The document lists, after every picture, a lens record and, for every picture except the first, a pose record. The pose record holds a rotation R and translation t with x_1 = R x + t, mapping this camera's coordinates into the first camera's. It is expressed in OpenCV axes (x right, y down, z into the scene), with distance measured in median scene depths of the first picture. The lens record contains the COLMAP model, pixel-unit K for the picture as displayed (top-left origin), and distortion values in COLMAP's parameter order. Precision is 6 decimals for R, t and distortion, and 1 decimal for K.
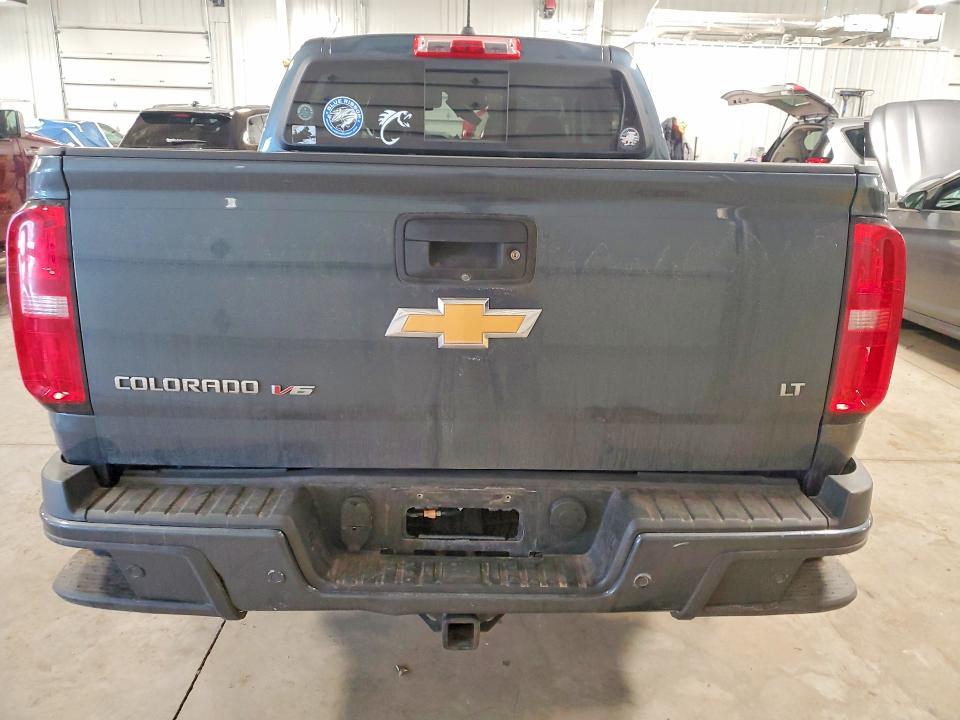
lens RADIAL K [[750.2, 0, 479.7], [0, 750.2, 337.4], [0, 0, 1]] dist [0.007412, 0.012247]
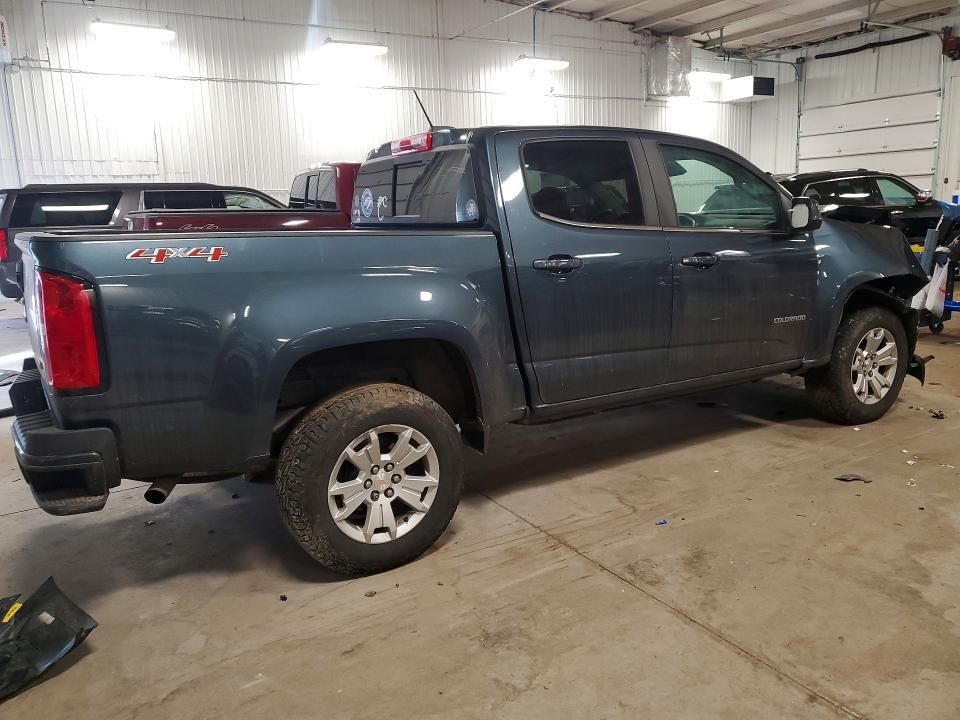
lens RADIAL K [[750.2, 0, 474.9], [0, 750.2, 354.8], [0, 0, 1]] dist [0.007412, 0.012247]
pose [[0.489659, 0.124288, -0.863010, 0.915083], [-0.178464, 0.983120, 0.040328, -0.078047], [0.853455, 0.134269, 0.503574, 0.376644]]
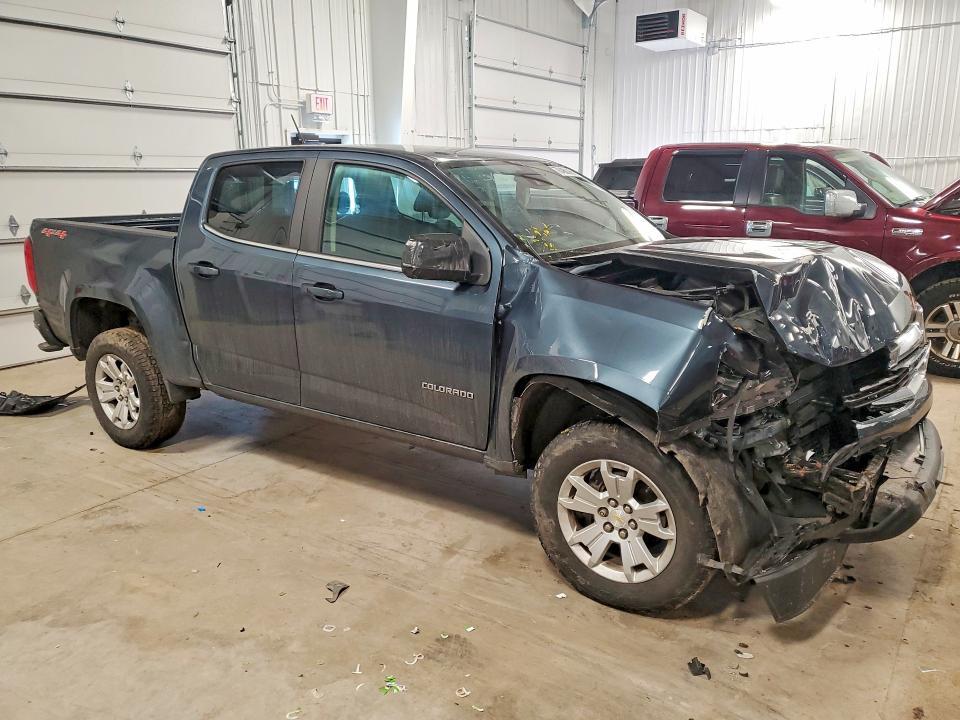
lens RADIAL K [[750.2, 0, 480.3], [0, 750.2, 364.6], [0, 0, 1]] dist [0.007412, 0.012247]
pose [[-0.597998, 0.169924, -0.783278, 0.812350], [-0.213677, 0.908099, 0.360135, -0.499878], [0.772490, 0.382729, -0.506733, 1.751435]]
